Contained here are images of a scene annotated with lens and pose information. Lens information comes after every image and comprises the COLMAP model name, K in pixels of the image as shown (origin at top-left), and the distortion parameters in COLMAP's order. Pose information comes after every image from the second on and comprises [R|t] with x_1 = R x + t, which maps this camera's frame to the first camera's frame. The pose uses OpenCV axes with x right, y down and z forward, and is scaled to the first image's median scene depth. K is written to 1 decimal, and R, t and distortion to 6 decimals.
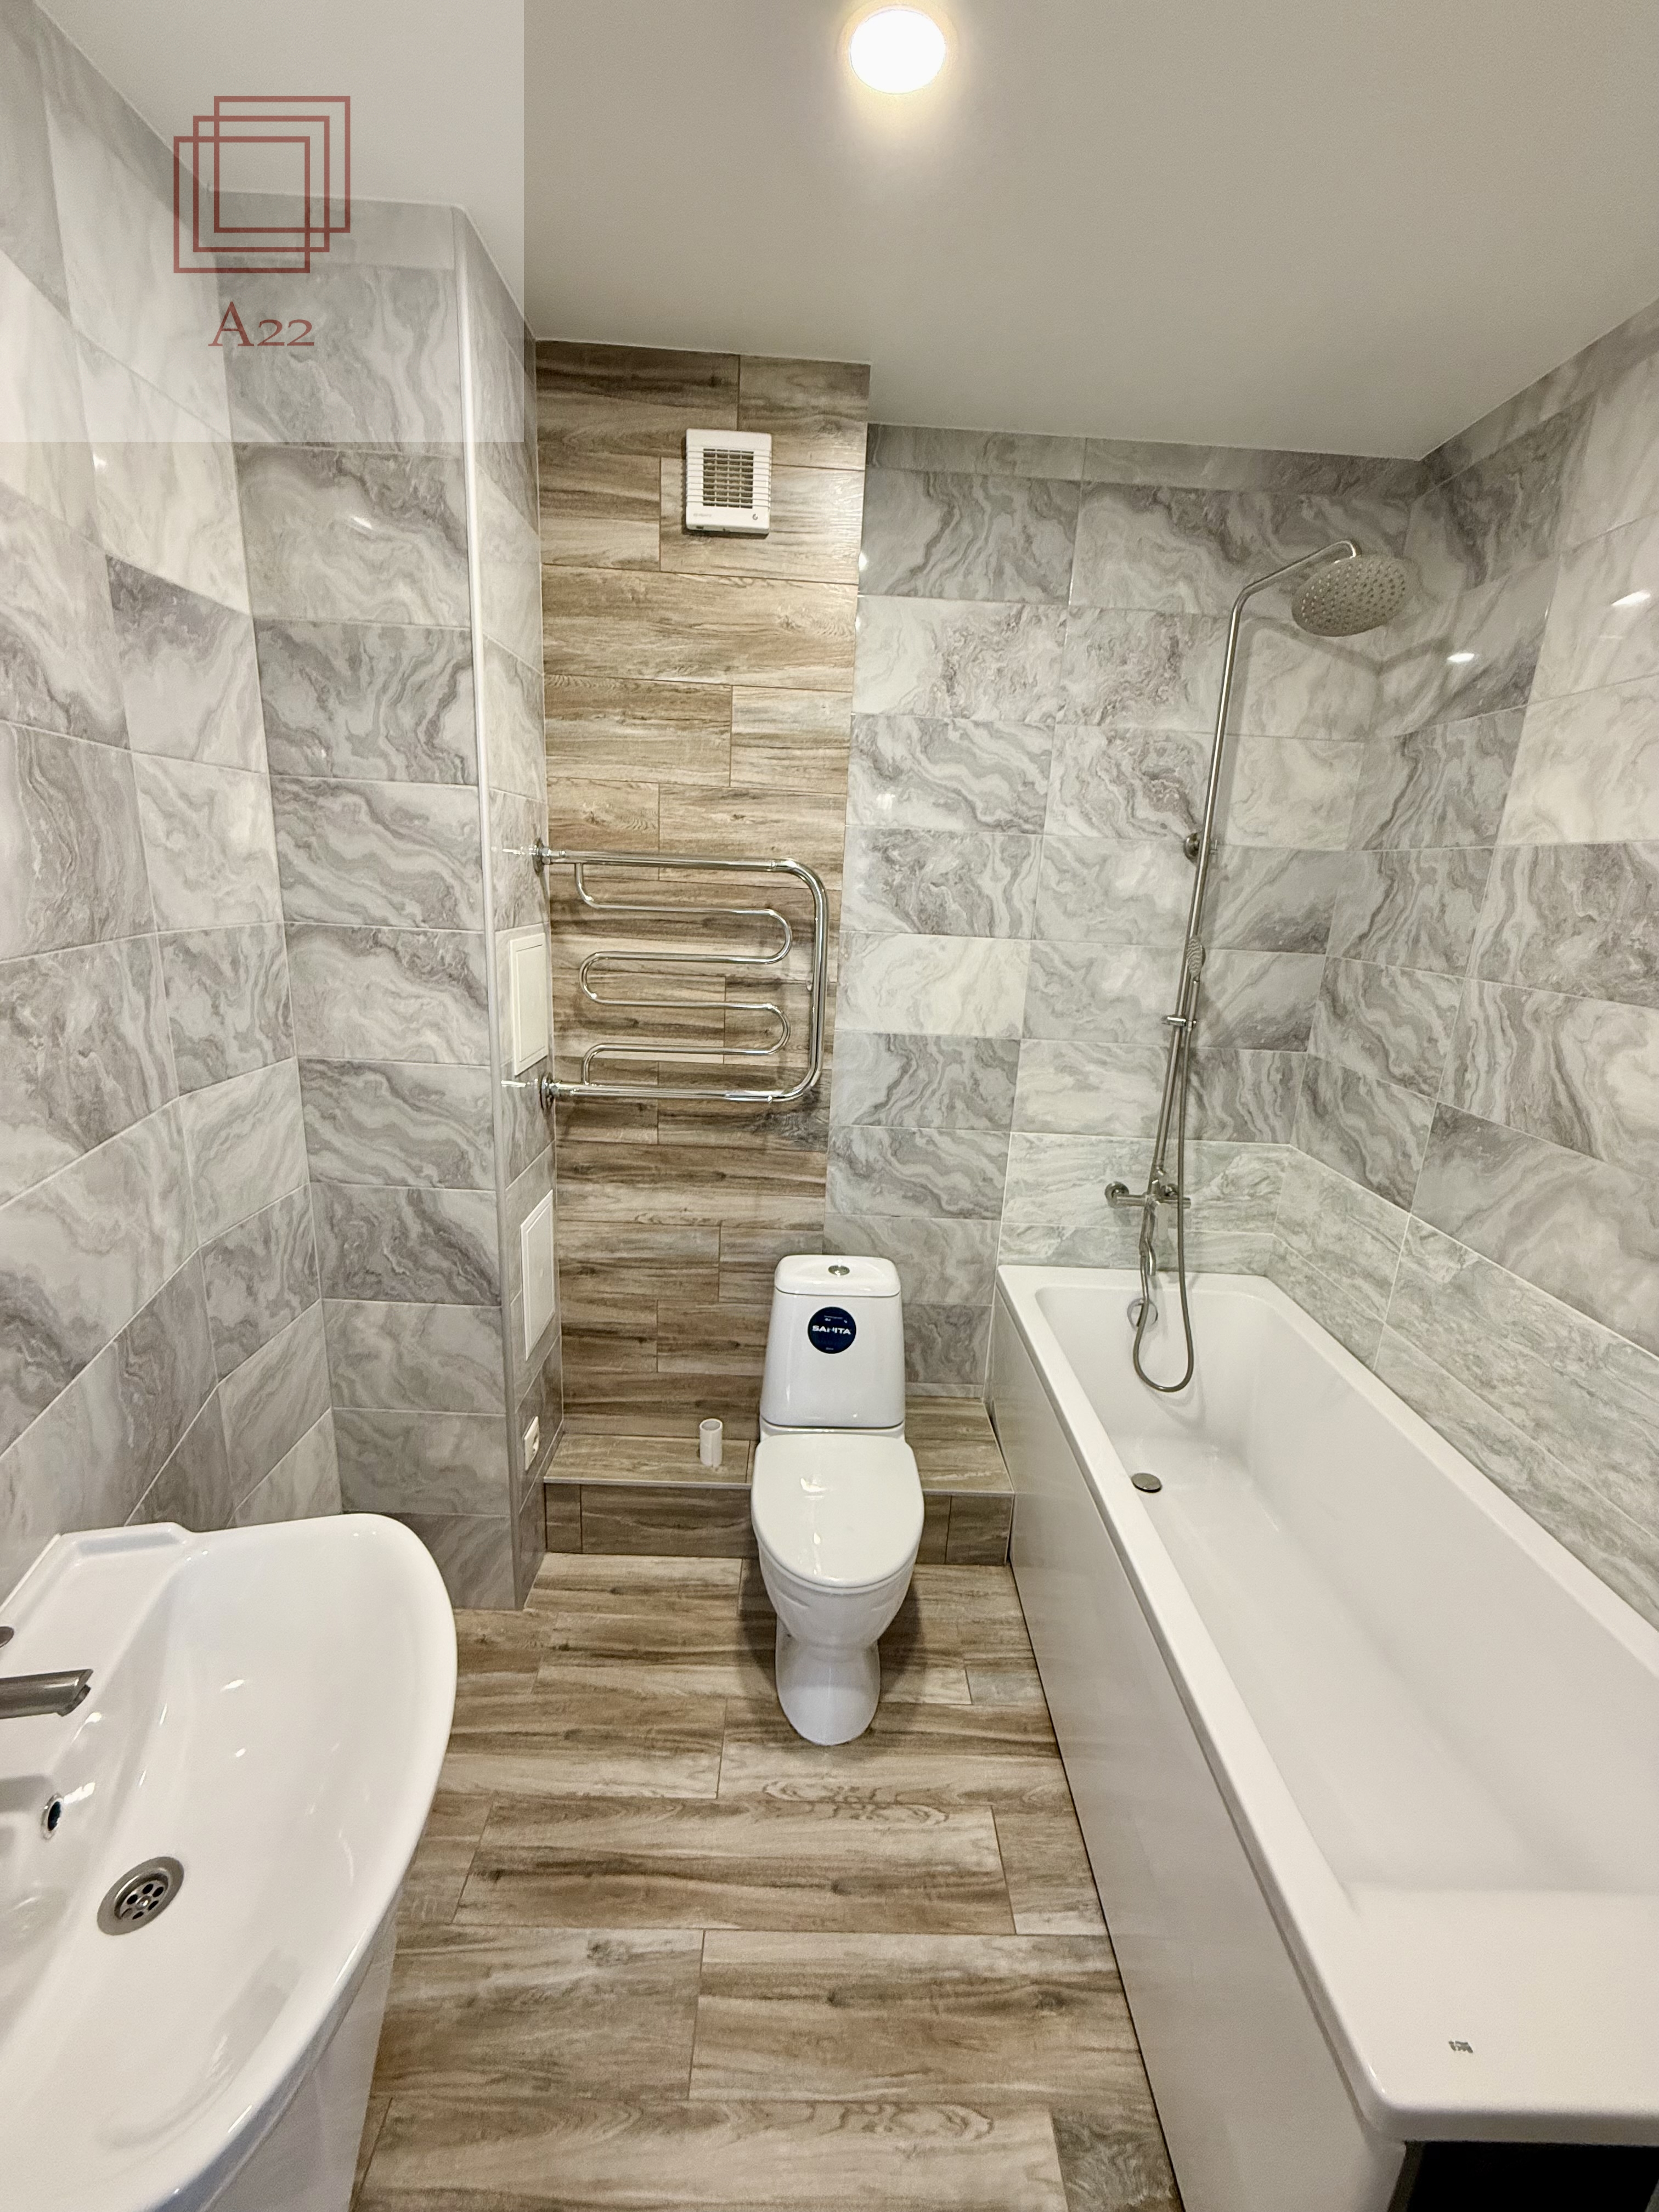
lens RADIAL K [[879.8, 0, 828.3], [0, 879.8, 1096.4], [0, 0, 1]] dist [0.002005, -0.000261]
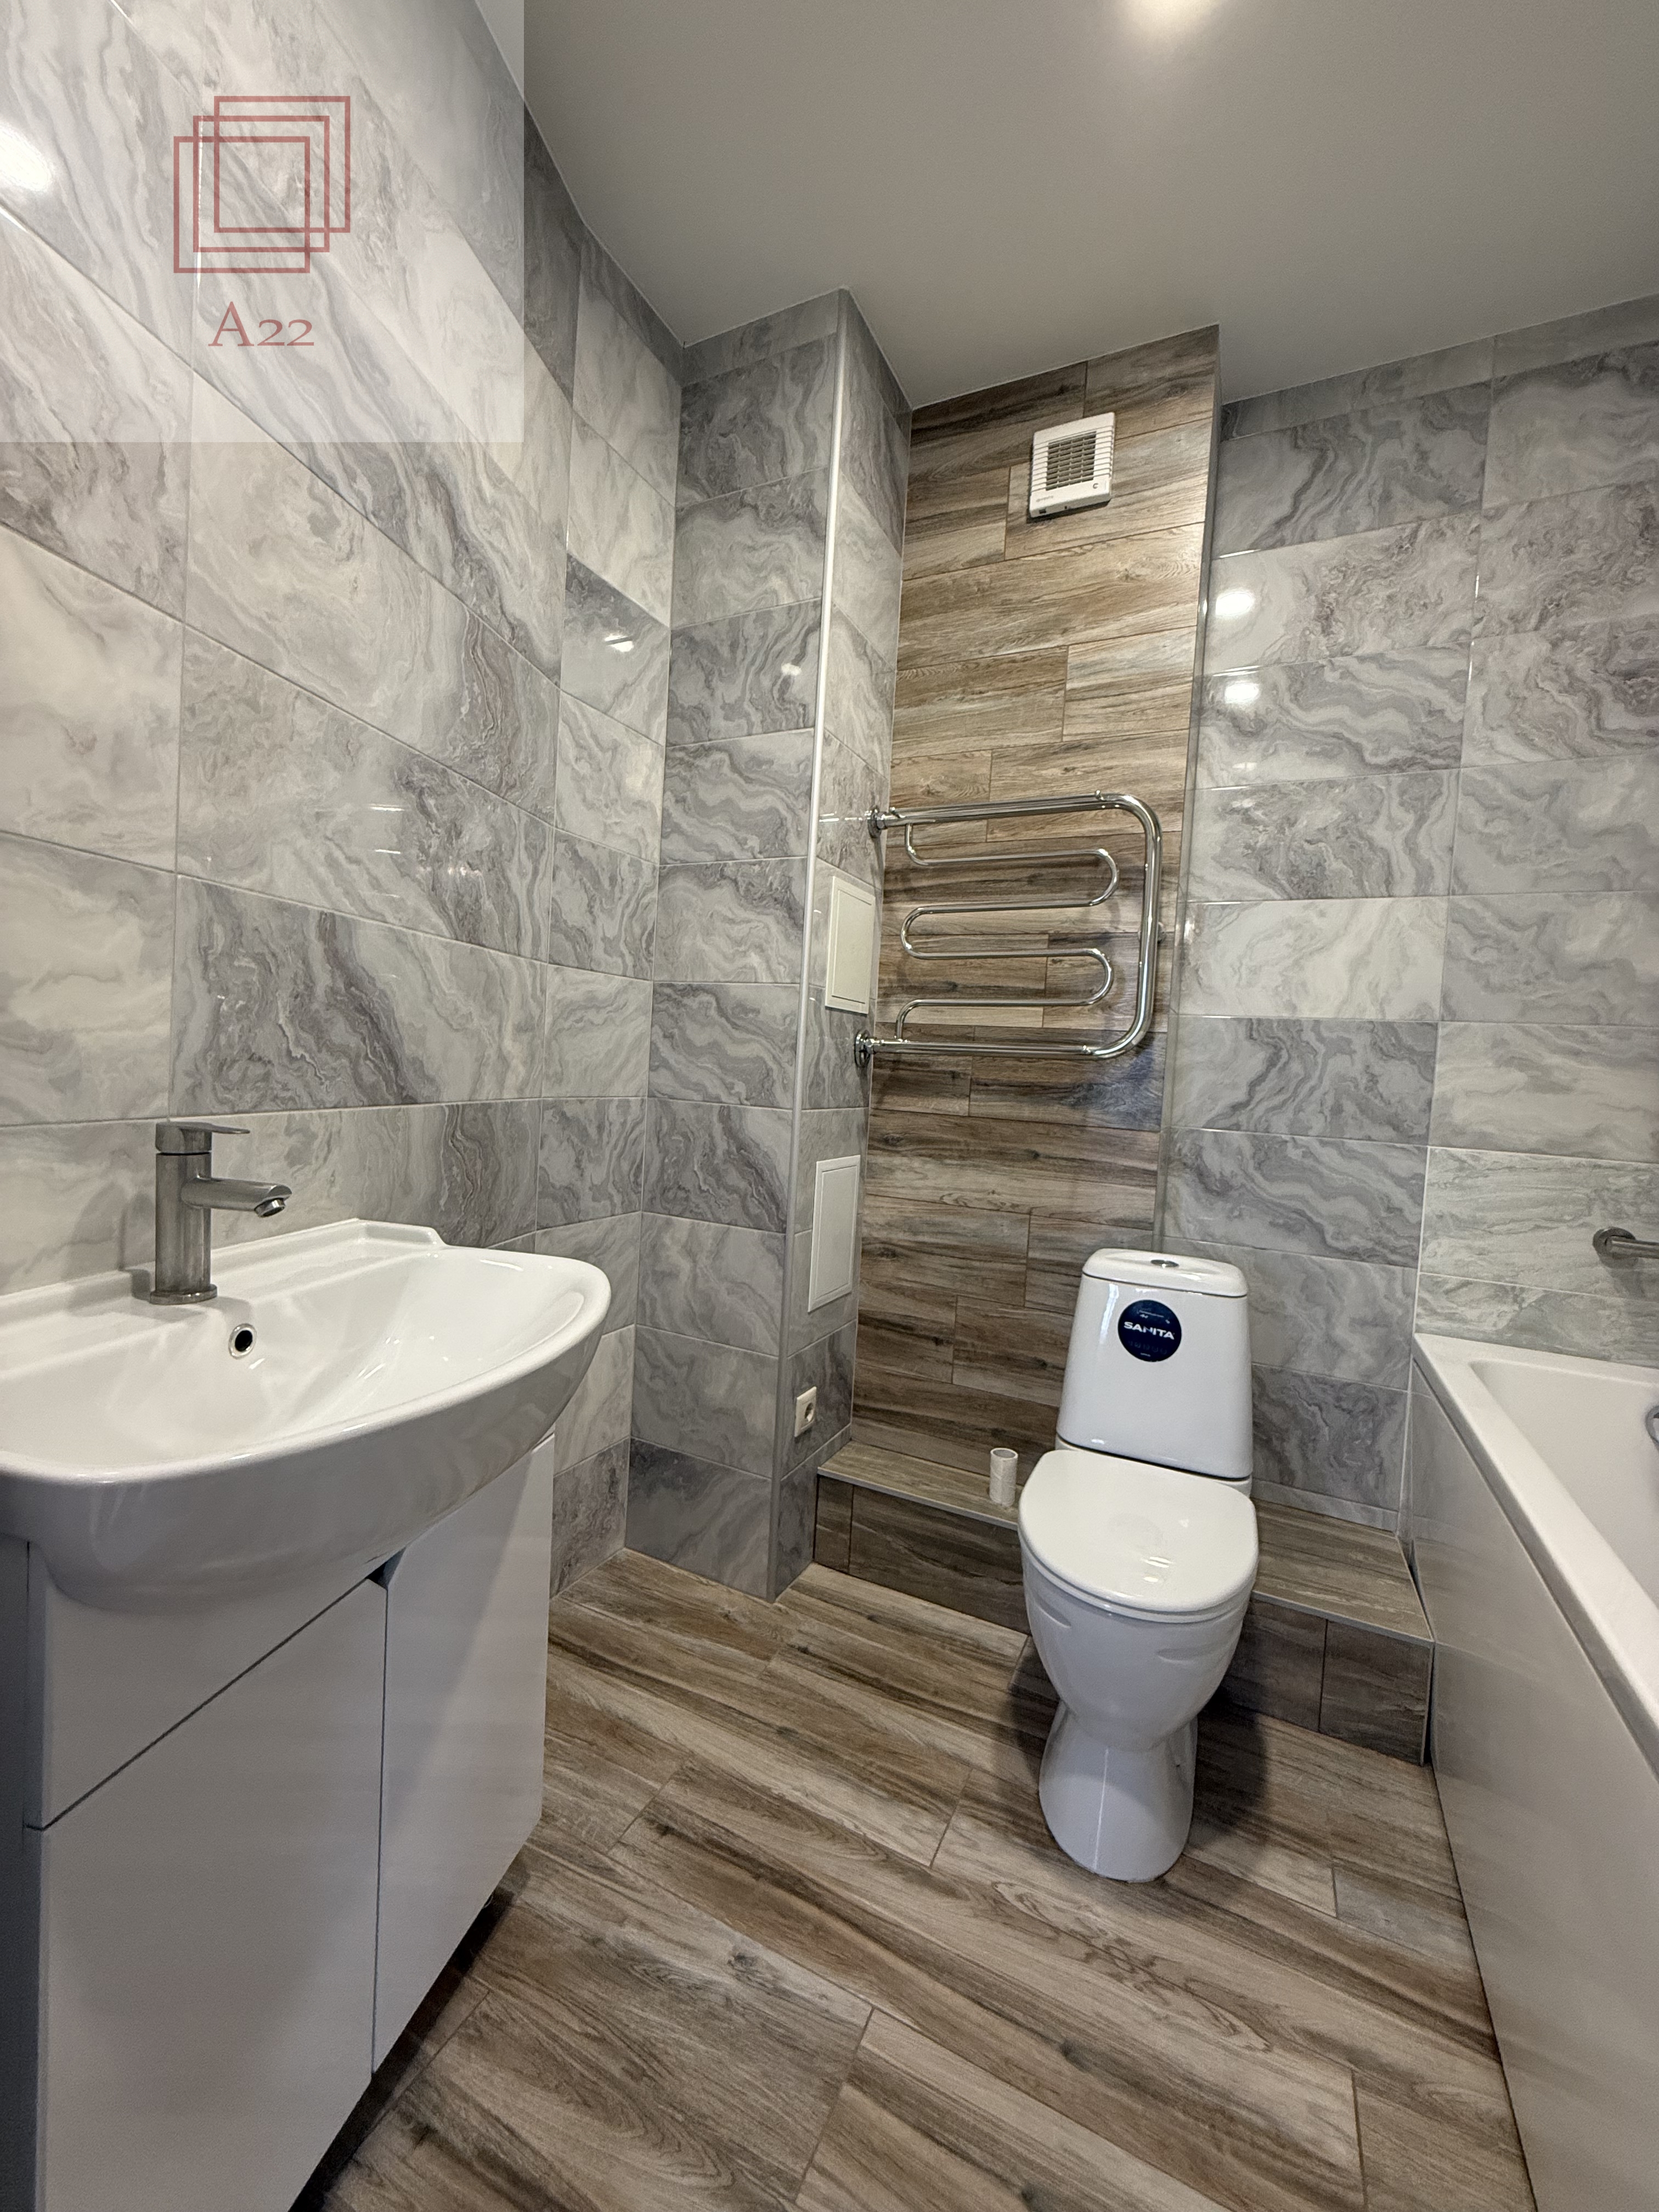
lens RADIAL K [[879.8, 0, 828.3], [0, 879.8, 1096.4], [0, 0, 1]] dist [0.002005, -0.000261]
pose [[0.891867, 0.016354, -0.452003, 0.114479], [-0.123752, 0.970036, -0.209084, 0.291296], [0.435039, 0.242412, 0.867166, 0.129629]]
